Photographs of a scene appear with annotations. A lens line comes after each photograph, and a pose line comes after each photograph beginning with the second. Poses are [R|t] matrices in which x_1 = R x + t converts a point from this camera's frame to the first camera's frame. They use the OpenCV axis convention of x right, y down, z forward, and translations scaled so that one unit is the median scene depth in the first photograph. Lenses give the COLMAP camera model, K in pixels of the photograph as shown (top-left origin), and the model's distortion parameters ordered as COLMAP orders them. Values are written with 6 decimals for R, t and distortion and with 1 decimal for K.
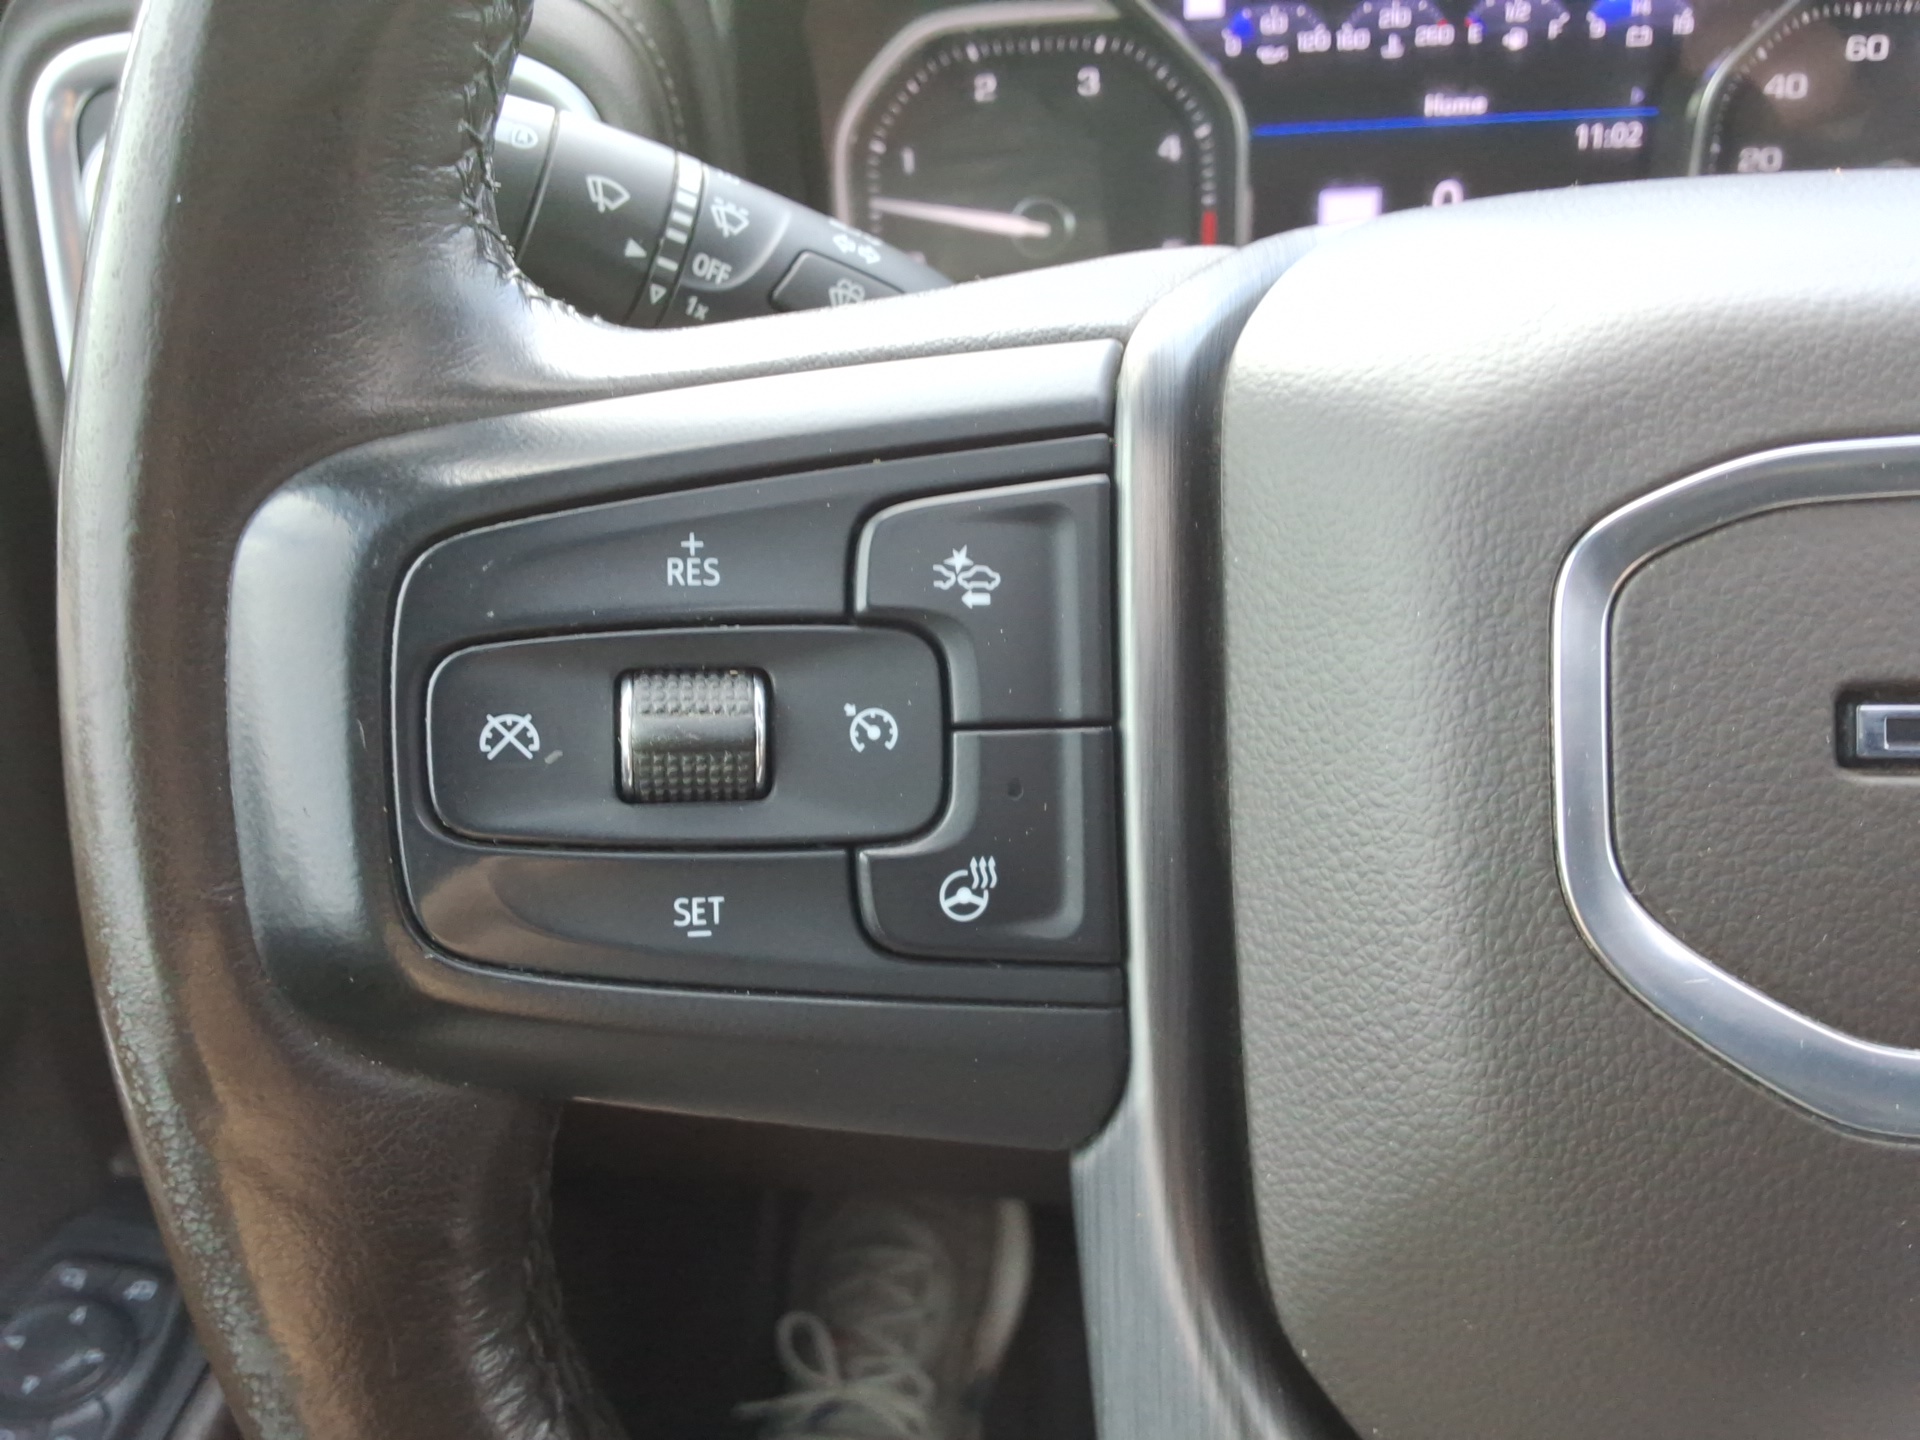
lens RADIAL K [[1536.9, 0, 965.2], [0, 1536.9, 747.8], [0, 0, 1]] dist [0.109792, -0.175285]
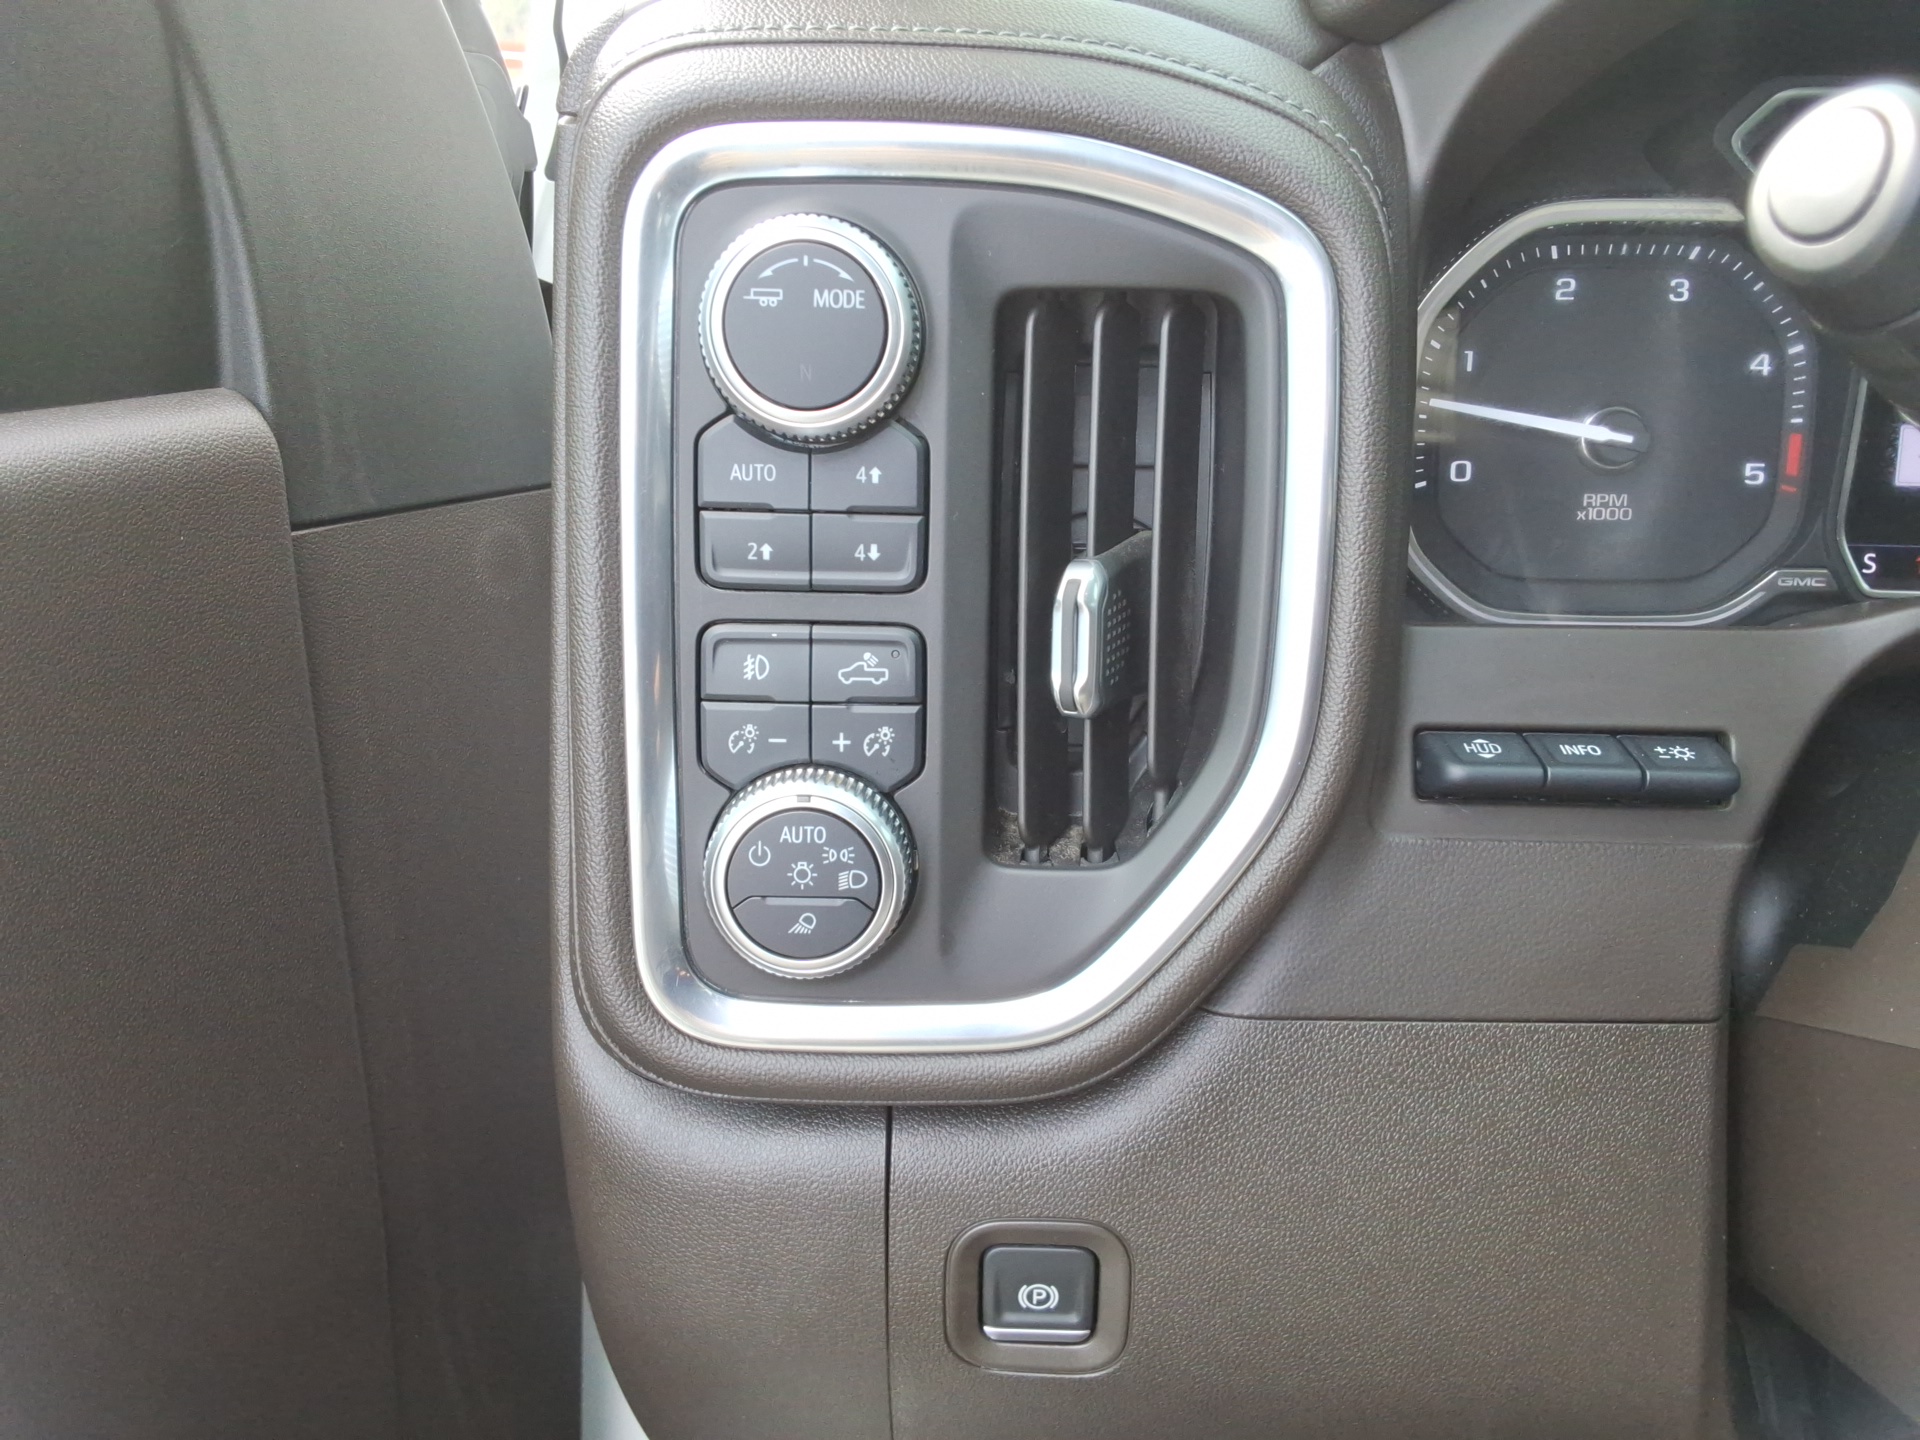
lens RADIAL K [[1536.9, 0, 954.1], [0, 1536.9, 733.6], [0, 0, 1]] dist [0.109792, -0.175285]
pose [[0.995949, 0.050093, 0.074679, -0.773642], [-0.035213, 0.981404, -0.188694, 0.035264], [-0.082742, 0.185299, 0.979192, 0.349929]]
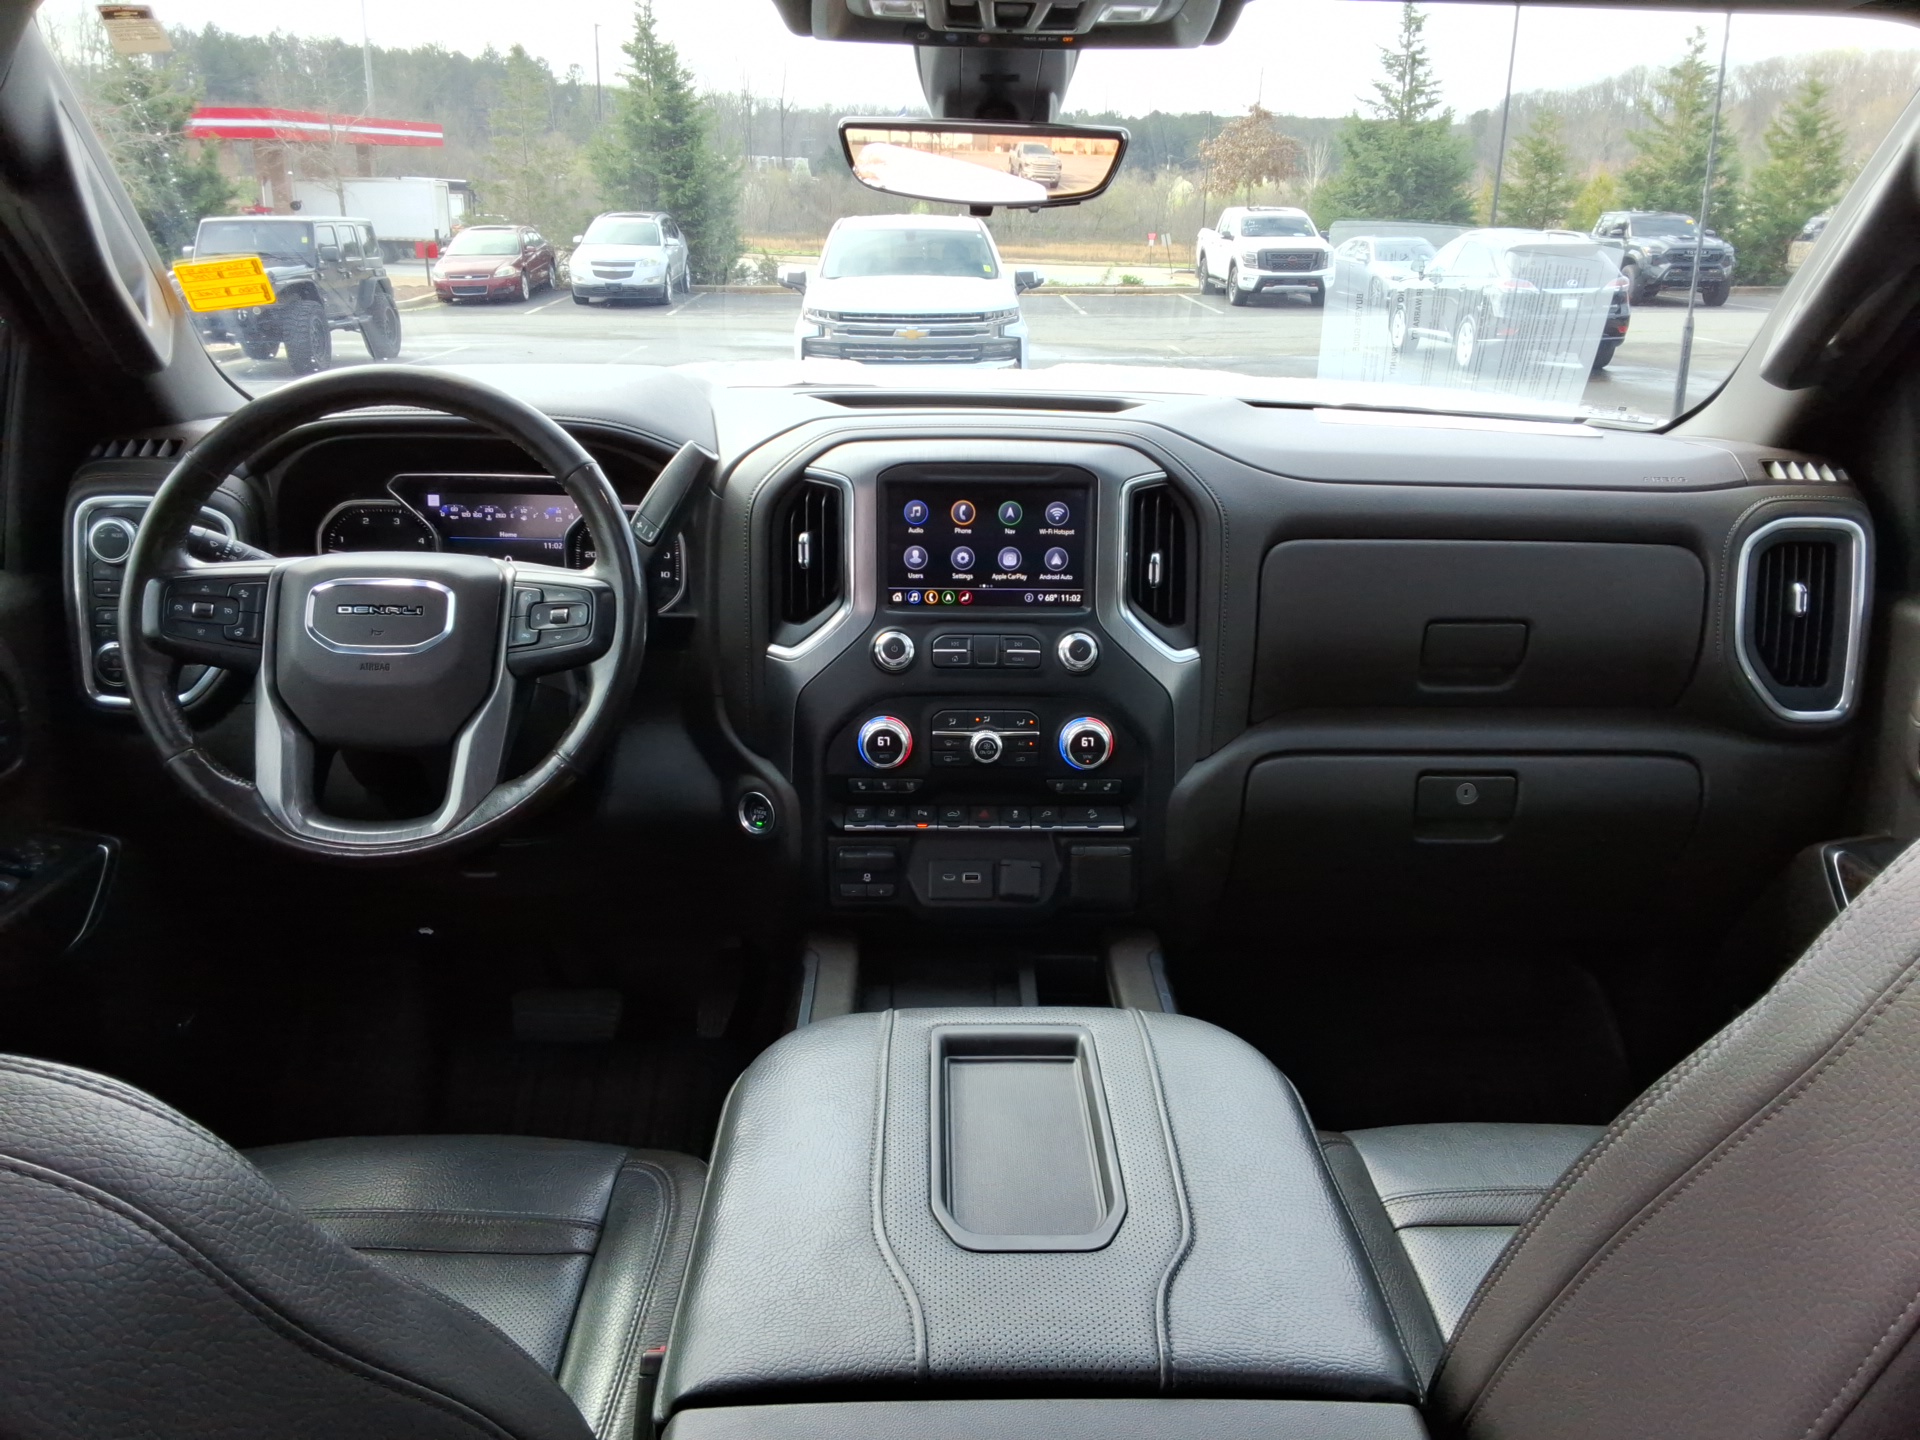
lens RADIAL K [[1536.9, 0, 943.9], [0, 1536.9, 712.3], [0, 0, 1]] dist [0.109792, -0.175285]
pose [[0.992398, 0.042039, 0.115669, 1.731442], [-0.012633, 0.969683, -0.244038, 1.550651], [-0.122422, 0.240722, 0.962843, -4.535457]]
